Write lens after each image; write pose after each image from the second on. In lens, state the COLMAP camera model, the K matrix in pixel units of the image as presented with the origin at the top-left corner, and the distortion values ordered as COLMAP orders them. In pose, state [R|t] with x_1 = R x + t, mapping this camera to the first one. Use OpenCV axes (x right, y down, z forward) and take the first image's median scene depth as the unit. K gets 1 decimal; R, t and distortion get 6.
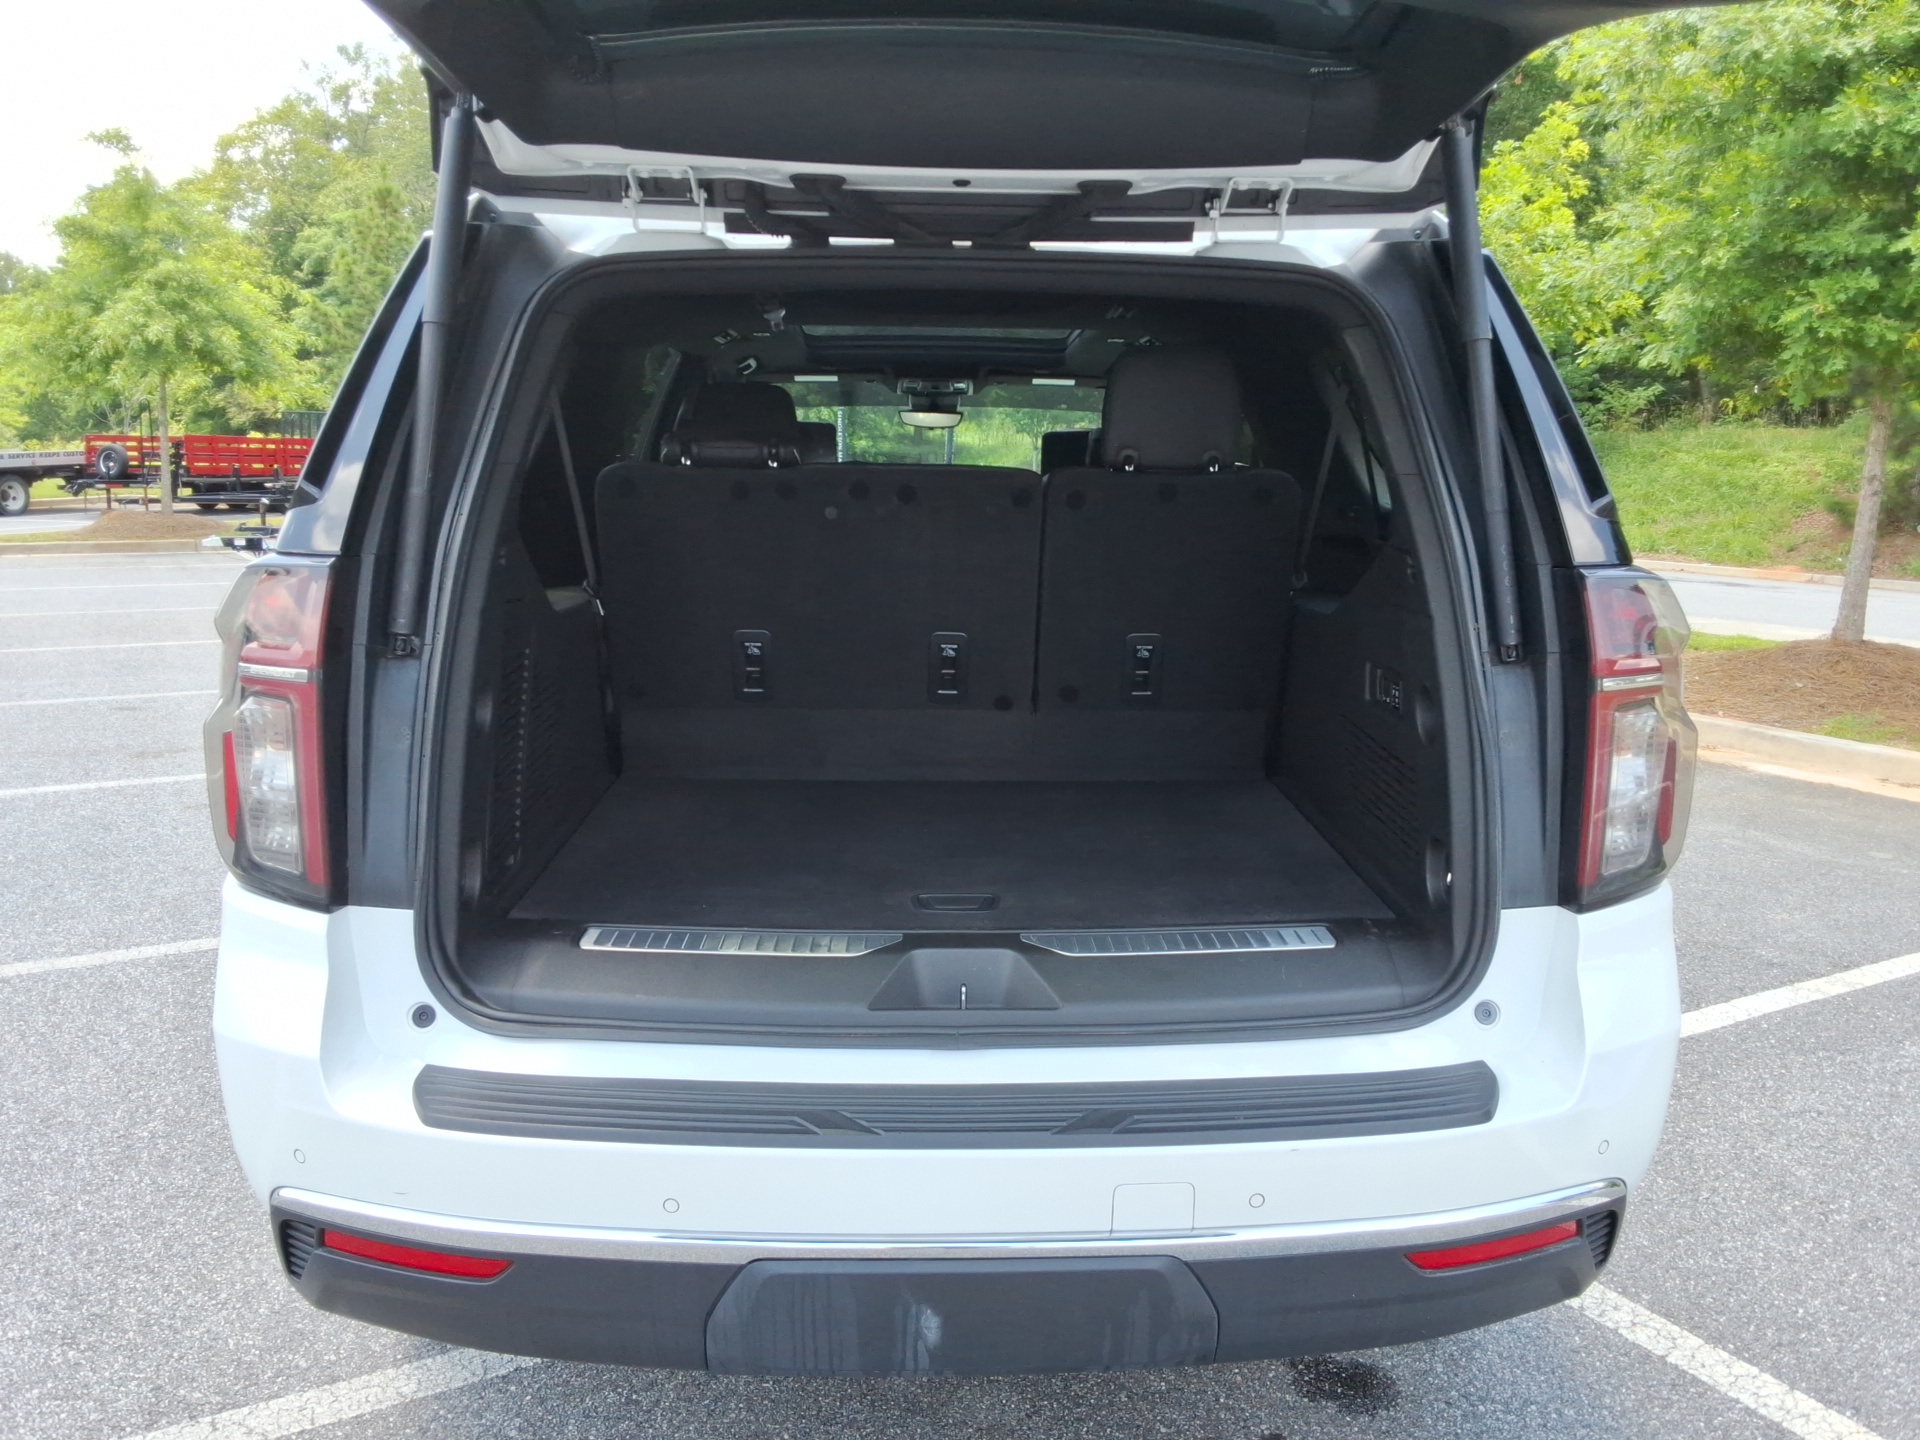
lens RADIAL K [[1542.9, 0, 972.4], [0, 1542.9, 695.3], [0, 0, 1]] dist [0.119603, -0.192532]
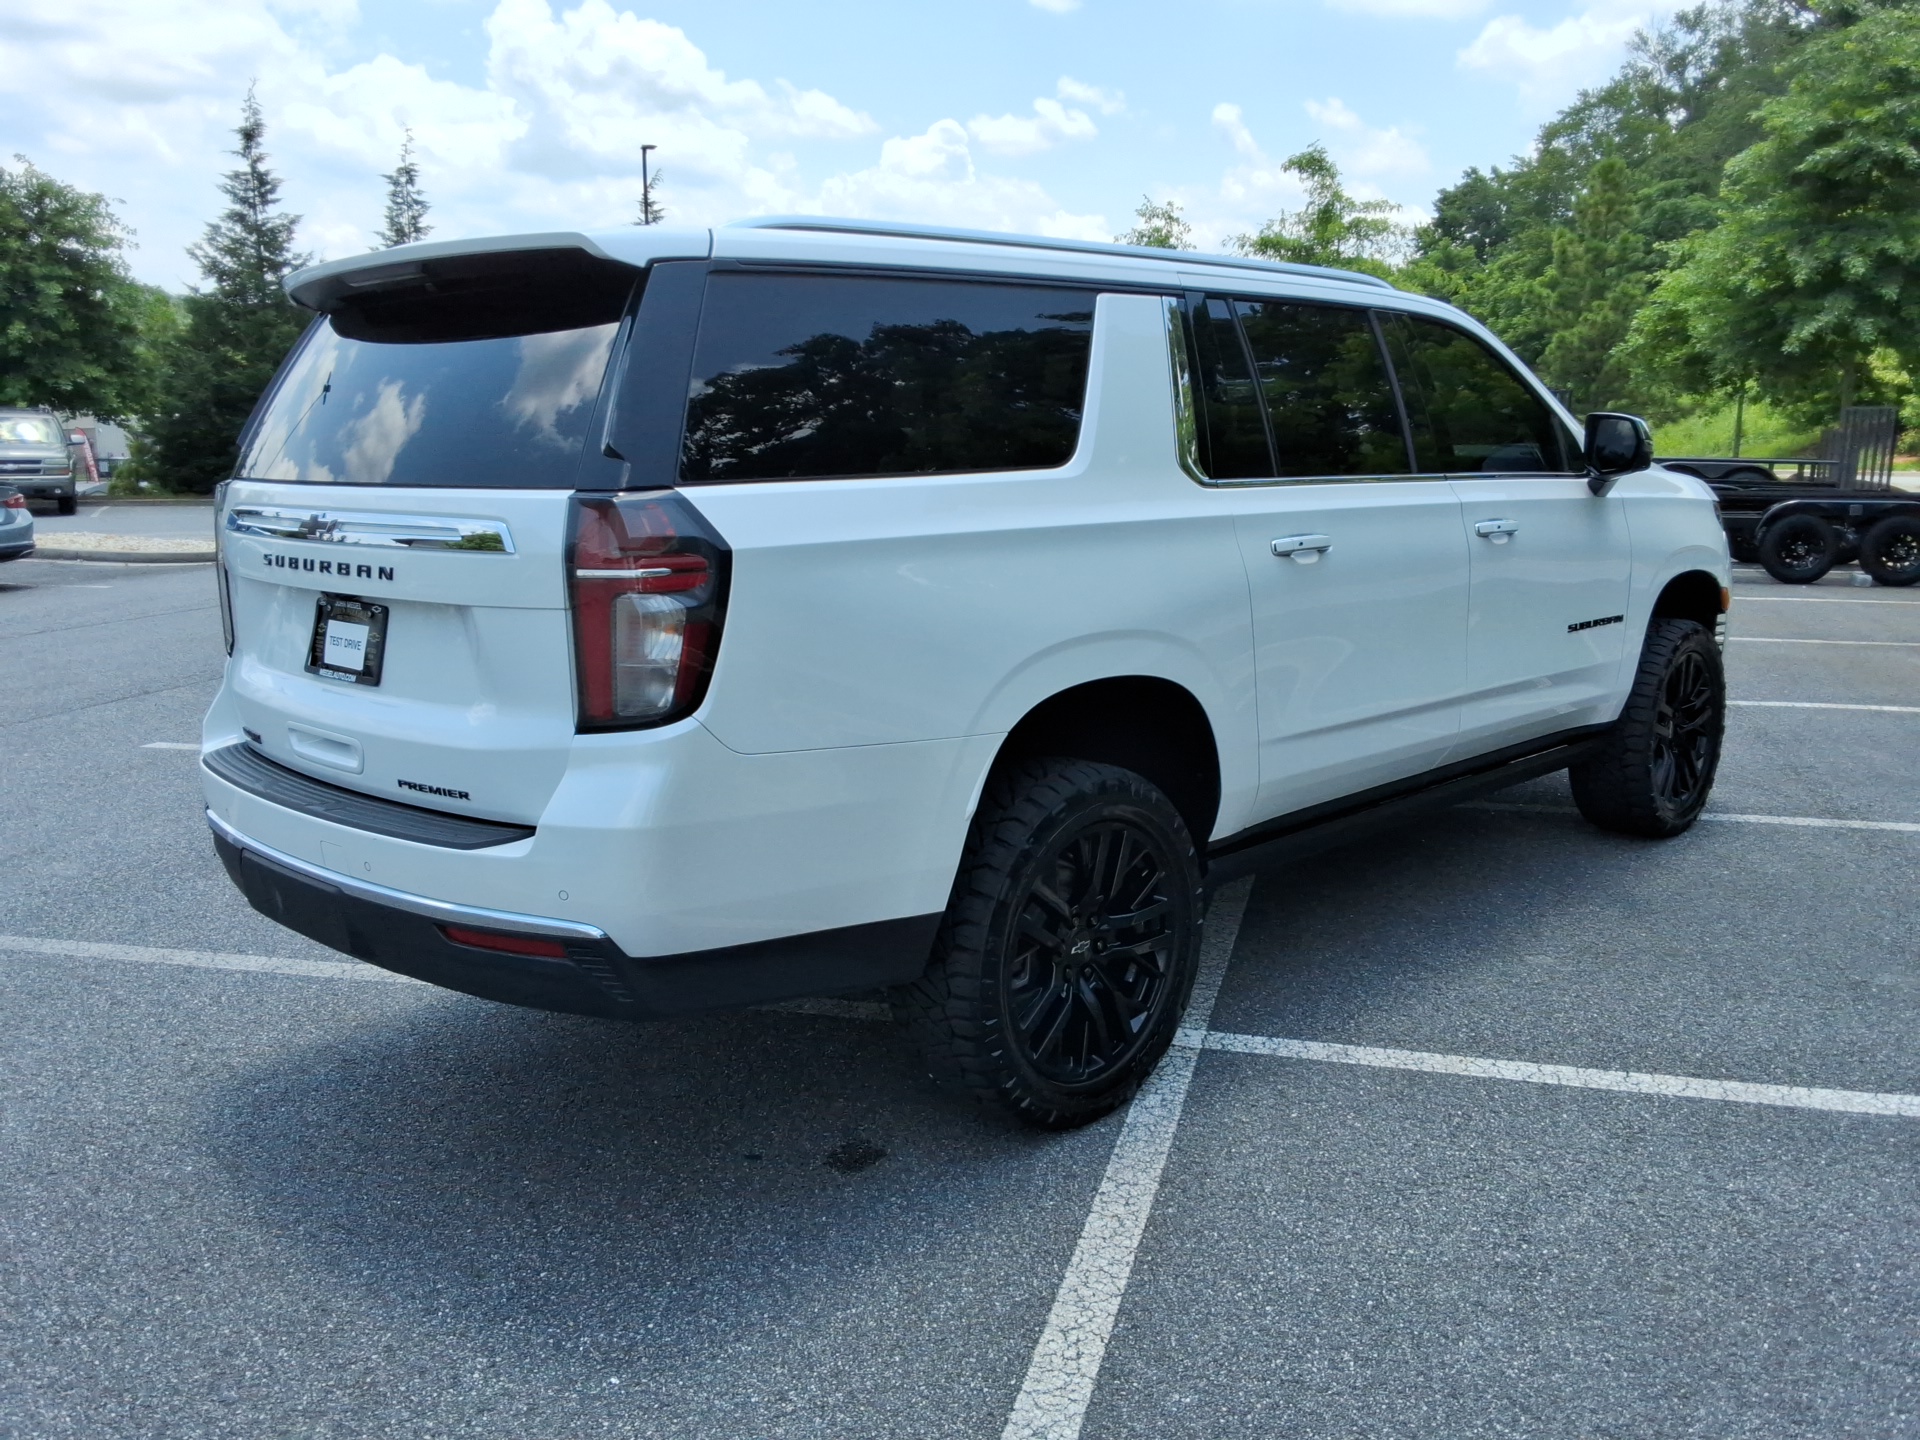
lens RADIAL K [[1543.4, 0, 978.7], [0, 1543.4, 710.8], [0, 0, 1]] dist [0.103138, -0.168022]
pose [[0.695638, 0.105164, -0.710654, 0.126309], [-0.088072, 0.994249, 0.060920, -0.000261], [0.712974, 0.020210, 0.700899, 0.020638]]
